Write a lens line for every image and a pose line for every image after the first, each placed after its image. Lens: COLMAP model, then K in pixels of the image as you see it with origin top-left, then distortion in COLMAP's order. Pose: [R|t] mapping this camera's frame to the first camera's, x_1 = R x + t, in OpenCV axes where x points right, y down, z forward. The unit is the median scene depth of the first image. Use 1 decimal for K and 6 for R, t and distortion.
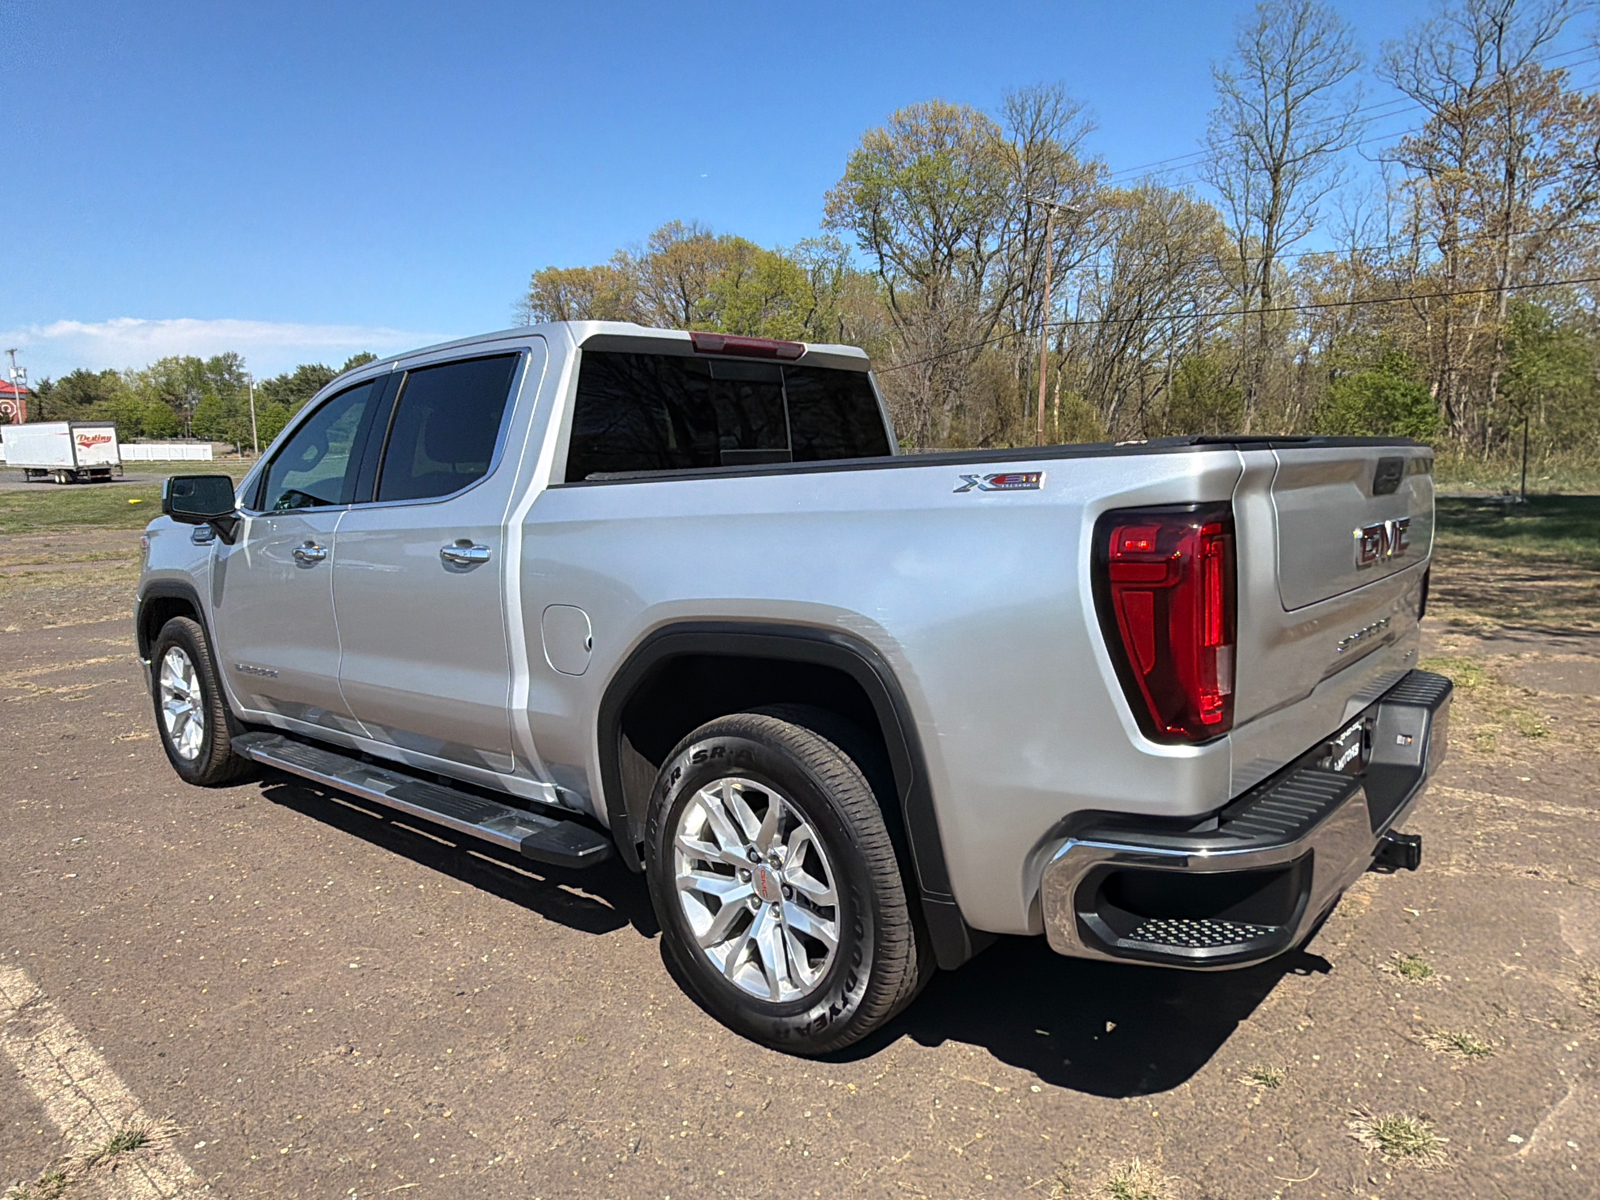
lens RADIAL K [[1041.4, 0, 797.8], [0, 1041.4, 605.3], [0, 0, 1]] dist [0.003161, -0.001134]
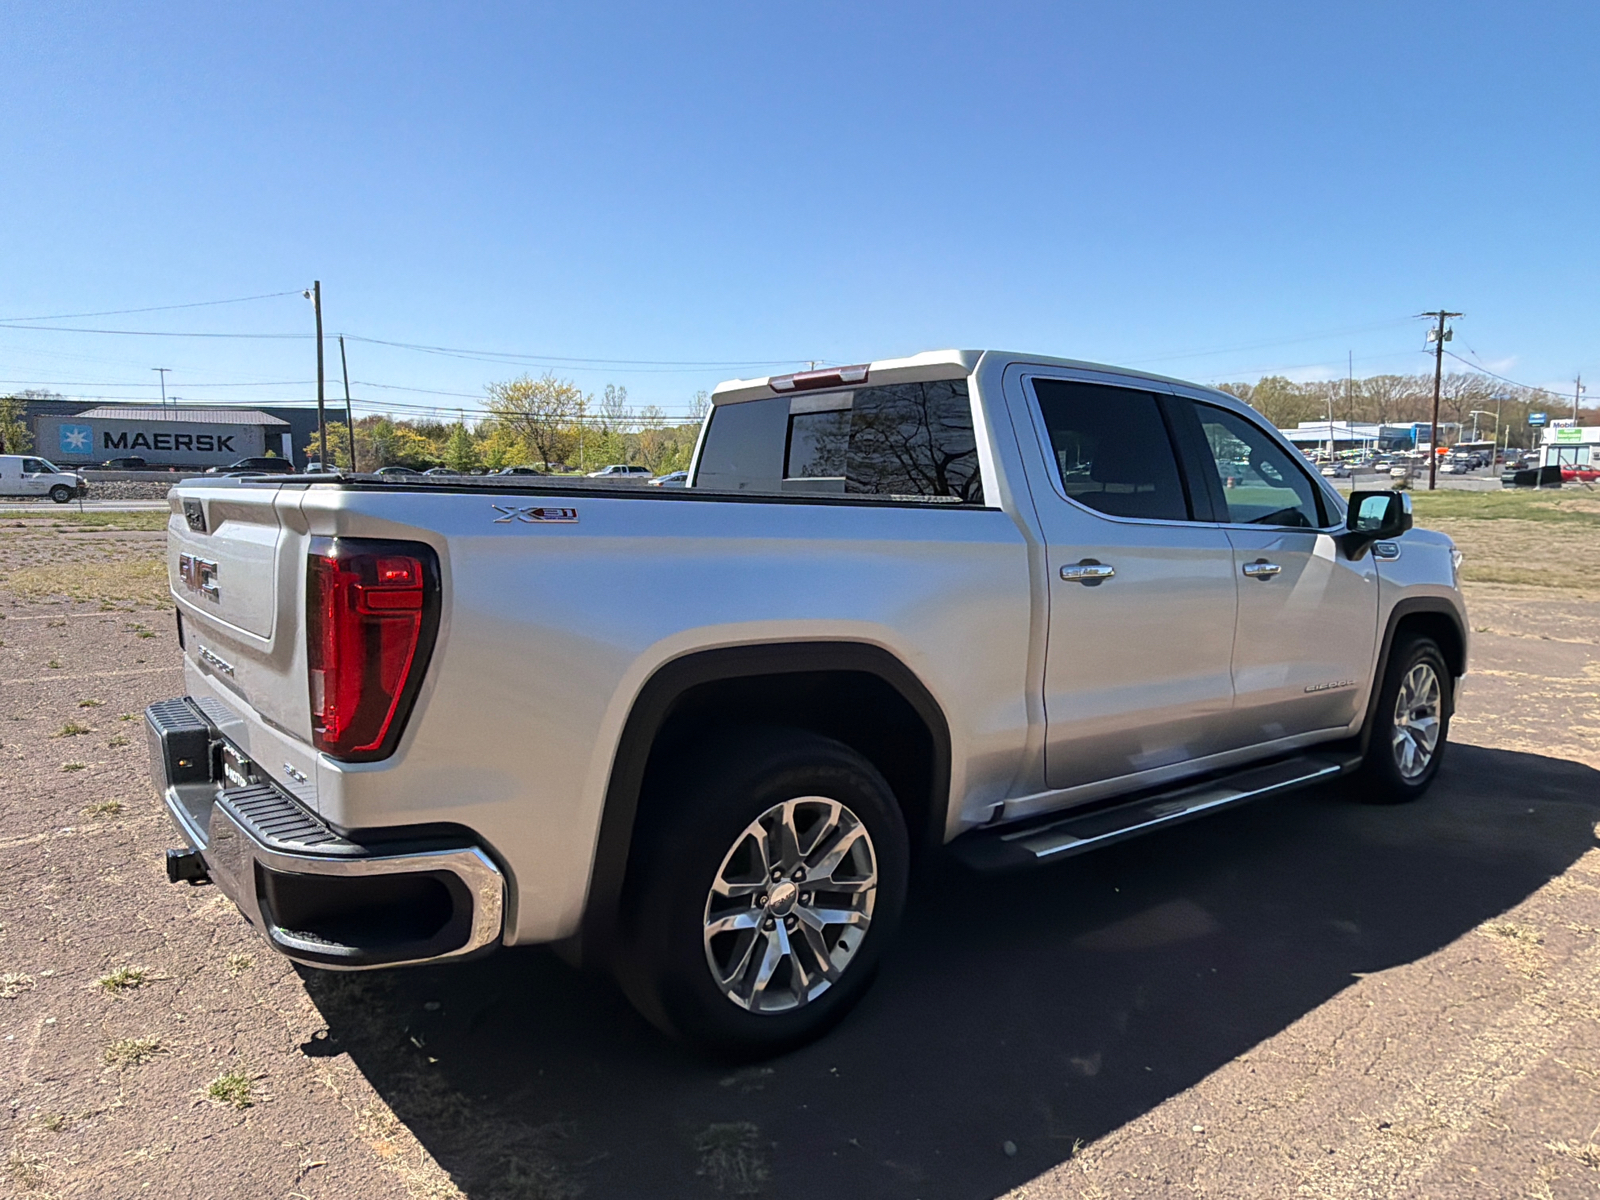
lens RADIAL K [[1041.4, 0, 797.8], [0, 1041.4, 605.3], [0, 0, 1]] dist [0.003161, -0.001134]
pose [[-0.176645, 0.132293, -0.975344, 0.057262], [-0.133641, 0.978526, 0.156928, -0.010741], [0.975160, 0.158067, -0.155172, 0.067439]]
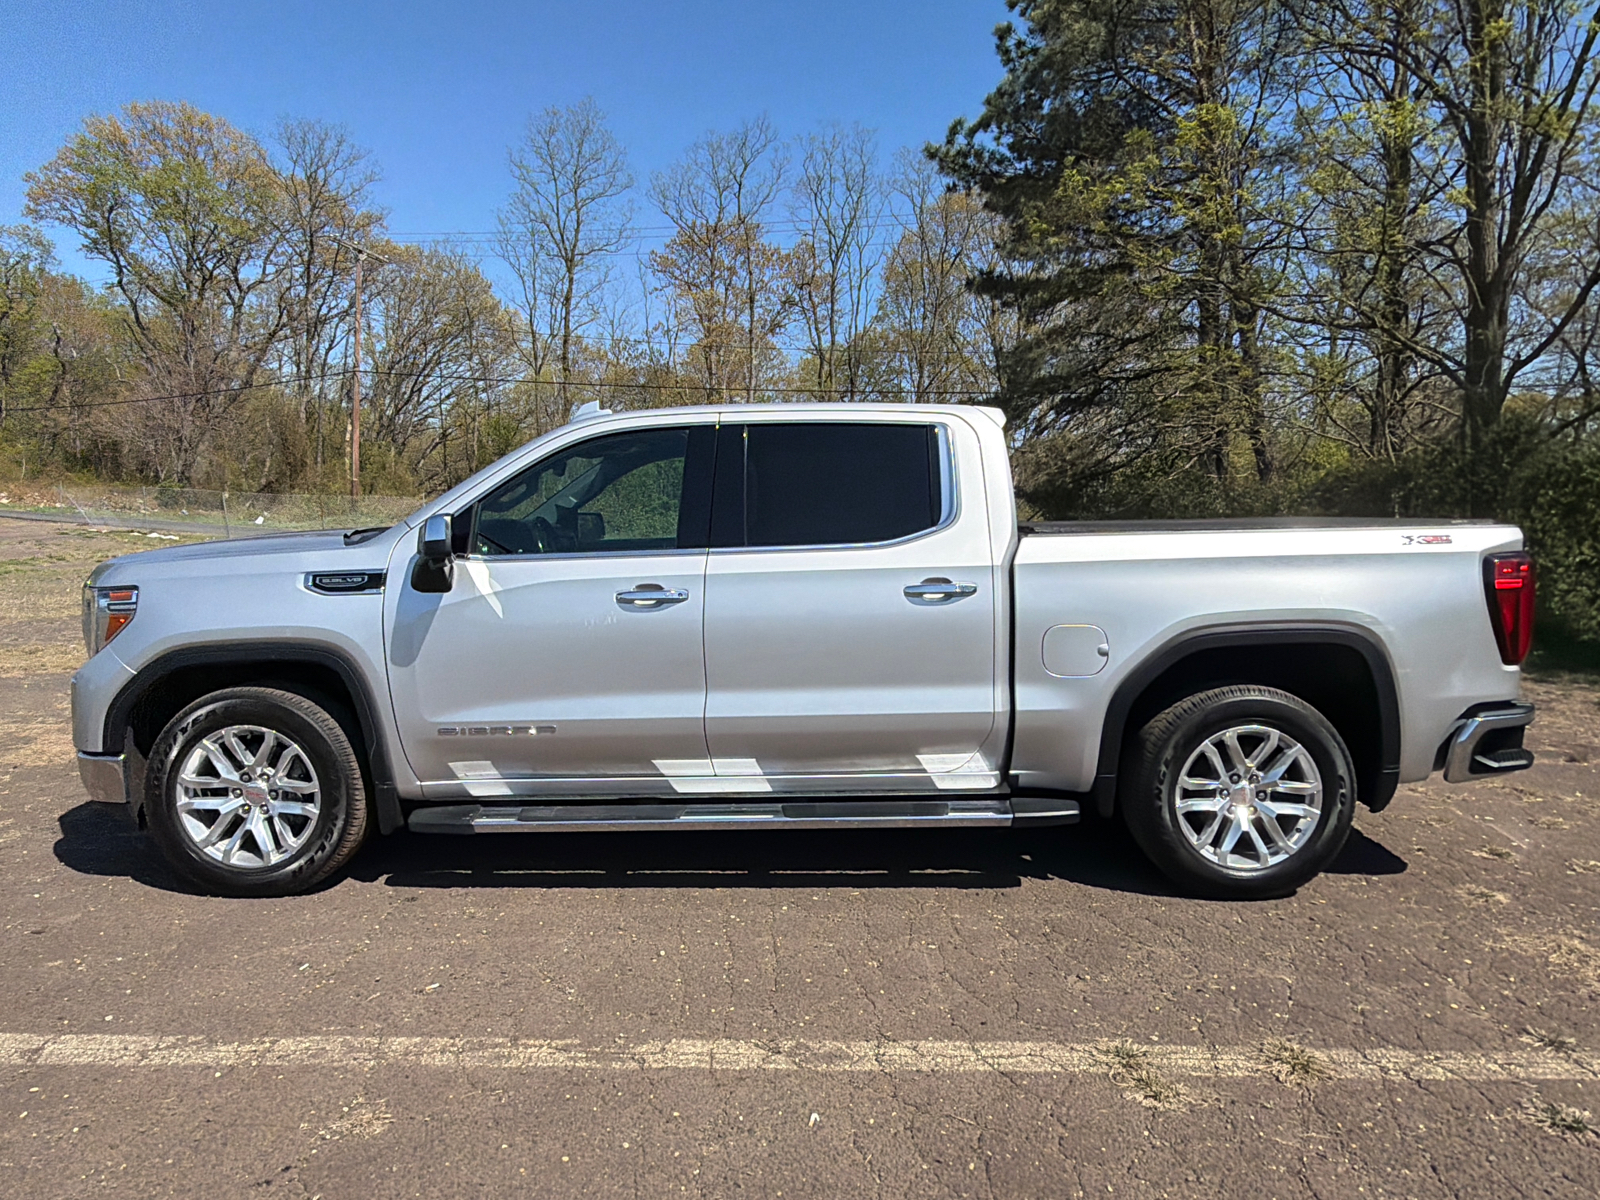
lens RADIAL K [[1041.4, 0, 797.8], [0, 1041.4, 605.3], [0, 0, 1]] dist [0.003161, -0.001134]
pose [[0.760387, -0.026294, 0.648938, -0.061284], [0.059004, 0.997845, -0.028706, -0.000332], [-0.646784, 0.060118, 0.760300, 0.009447]]
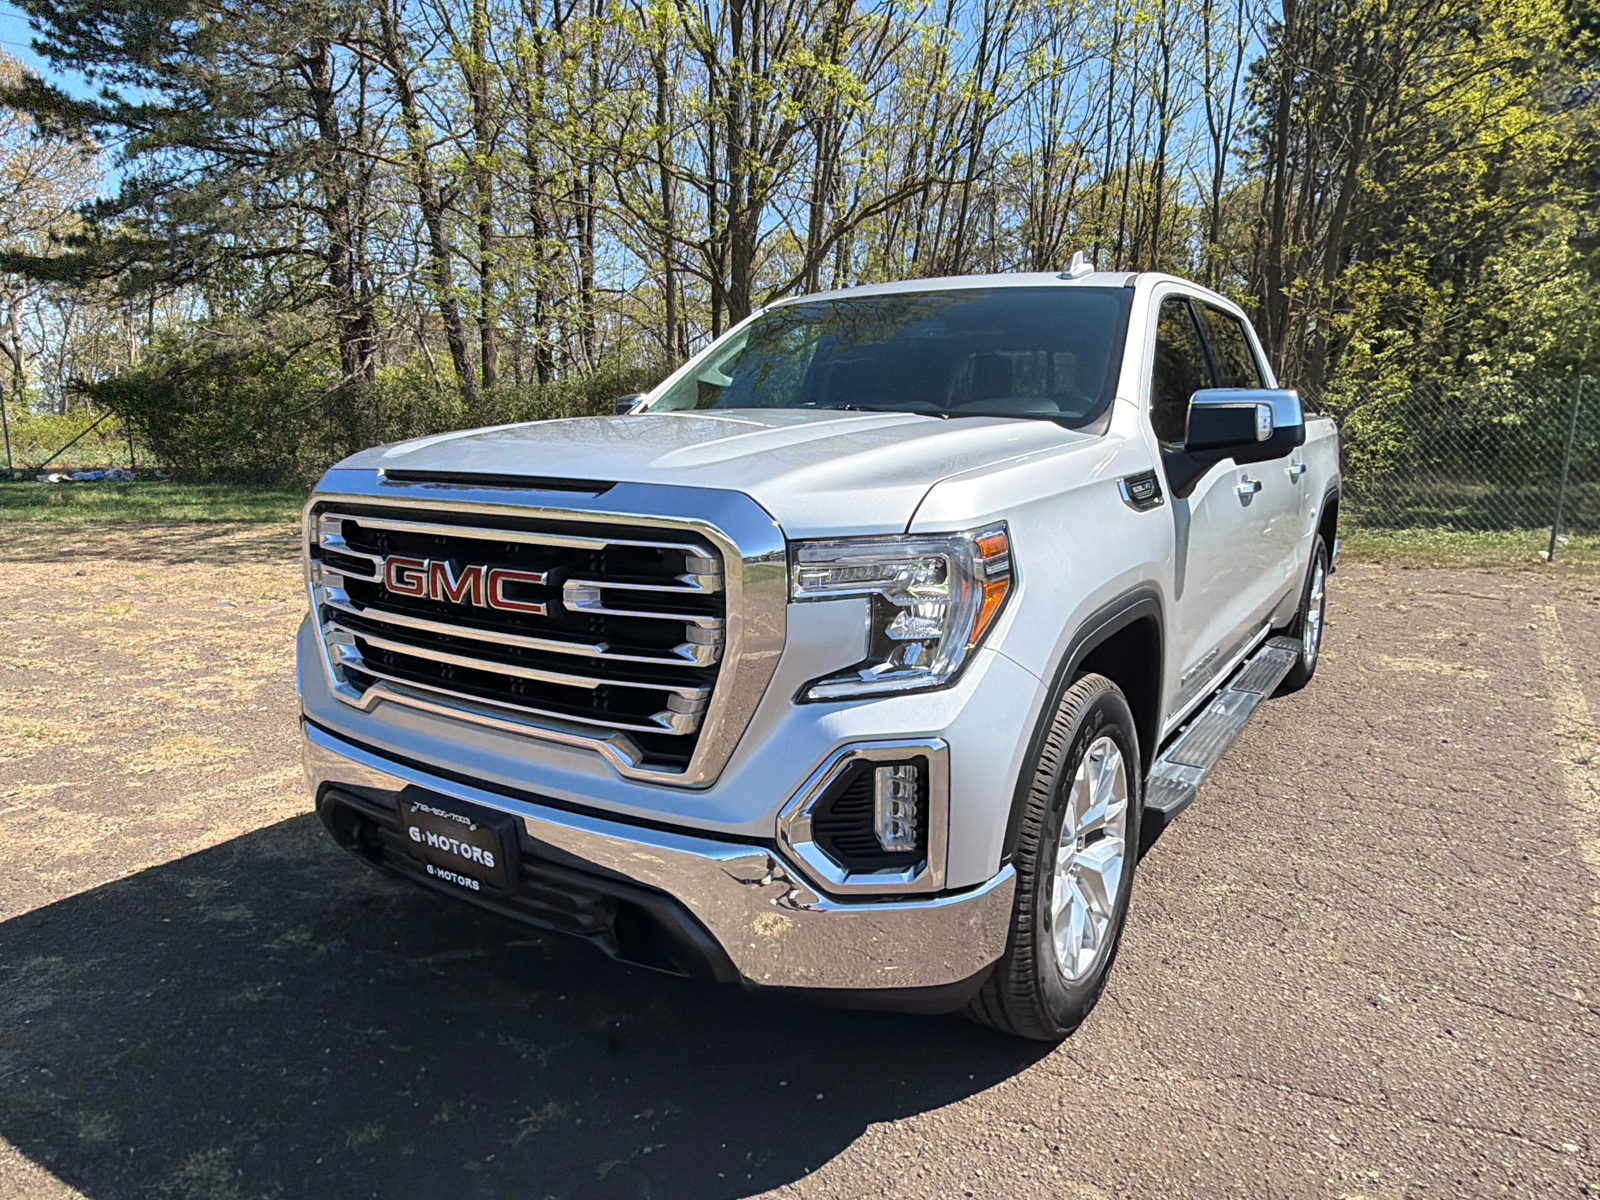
lens RADIAL K [[1041.5, 0, 800.8], [0, 1041.5, 605.8], [0, 0, 1]] dist [0.002033, 0.002029]
pose [[-0.146957, -0.140342, 0.979136, -0.080746], [0.124653, 0.979364, 0.159084, -0.009051], [-0.981257, 0.145430, -0.126430, 0.095017]]
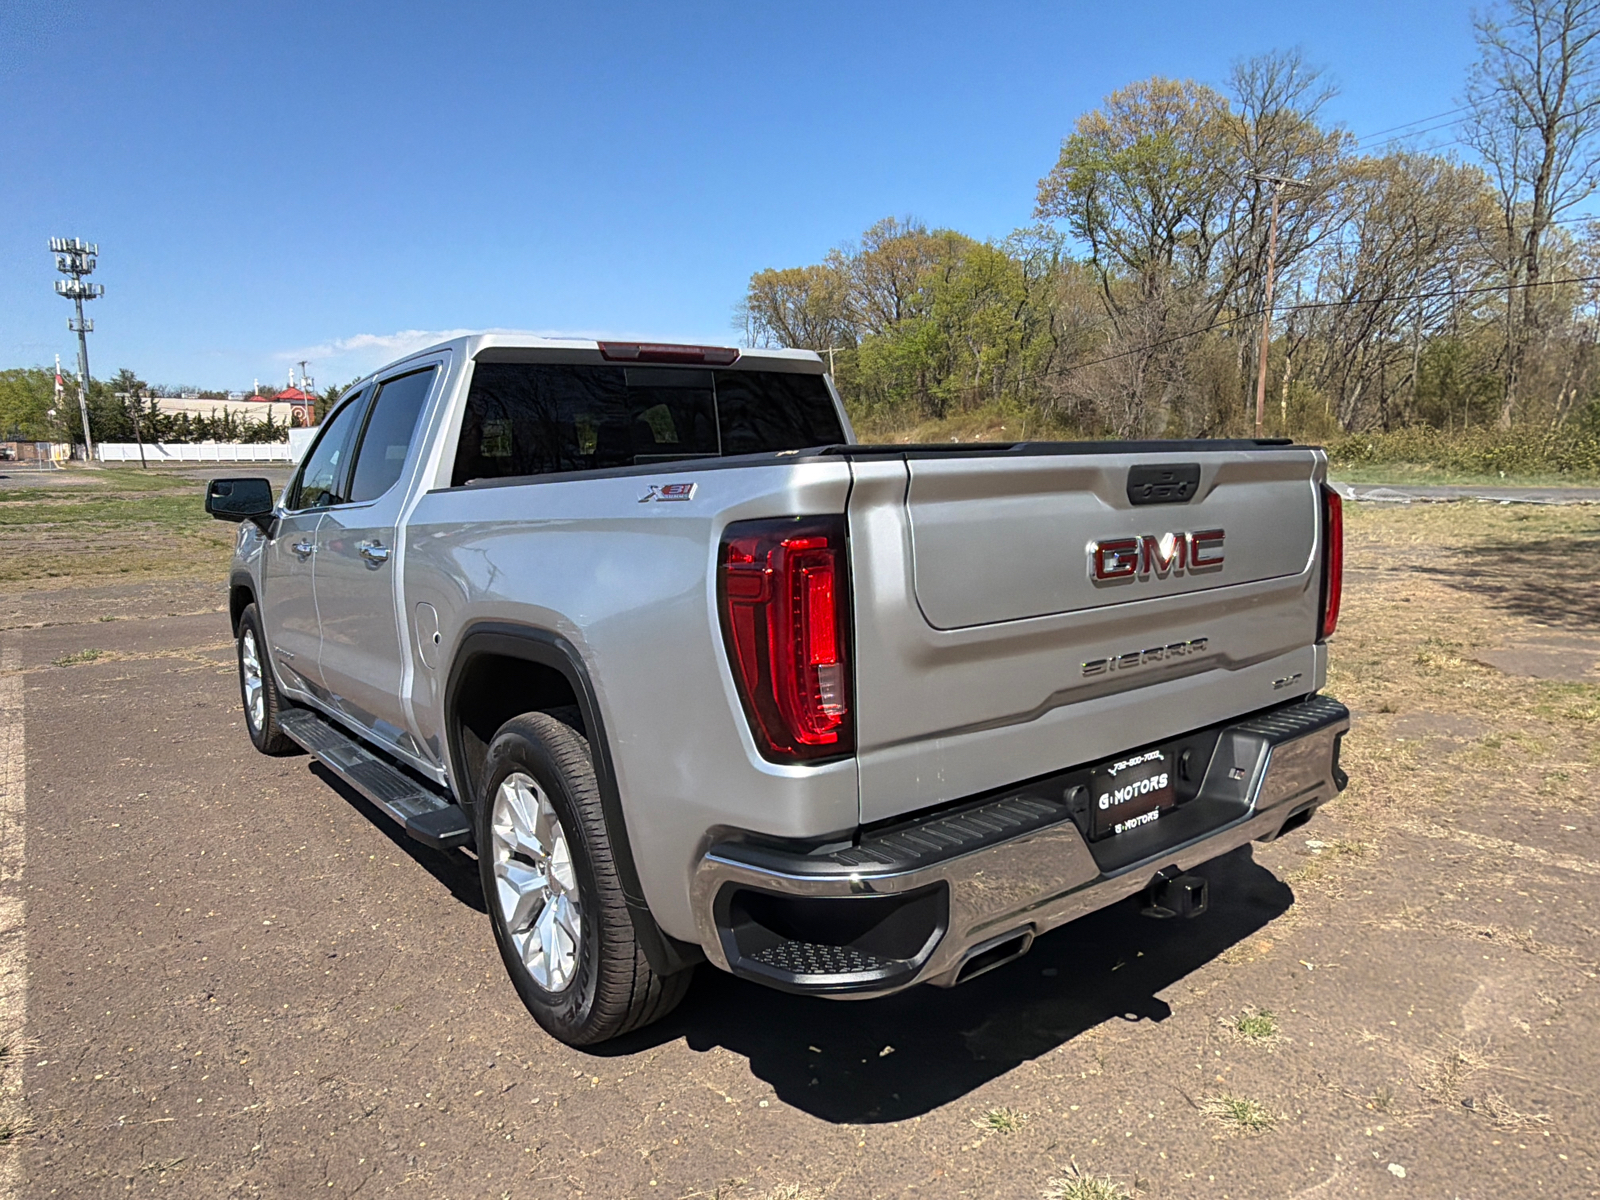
lens RADIAL K [[1041.4, 0, 797.8], [0, 1041.4, 605.3], [0, 0, 1]] dist [0.003161, -0.001134]
pose [[0.978773, 0.024681, -0.203457, 0.016574], [-0.023912, 0.999695, 0.006238, -0.000604], [0.203549, -0.001240, 0.979064, 0.001396]]
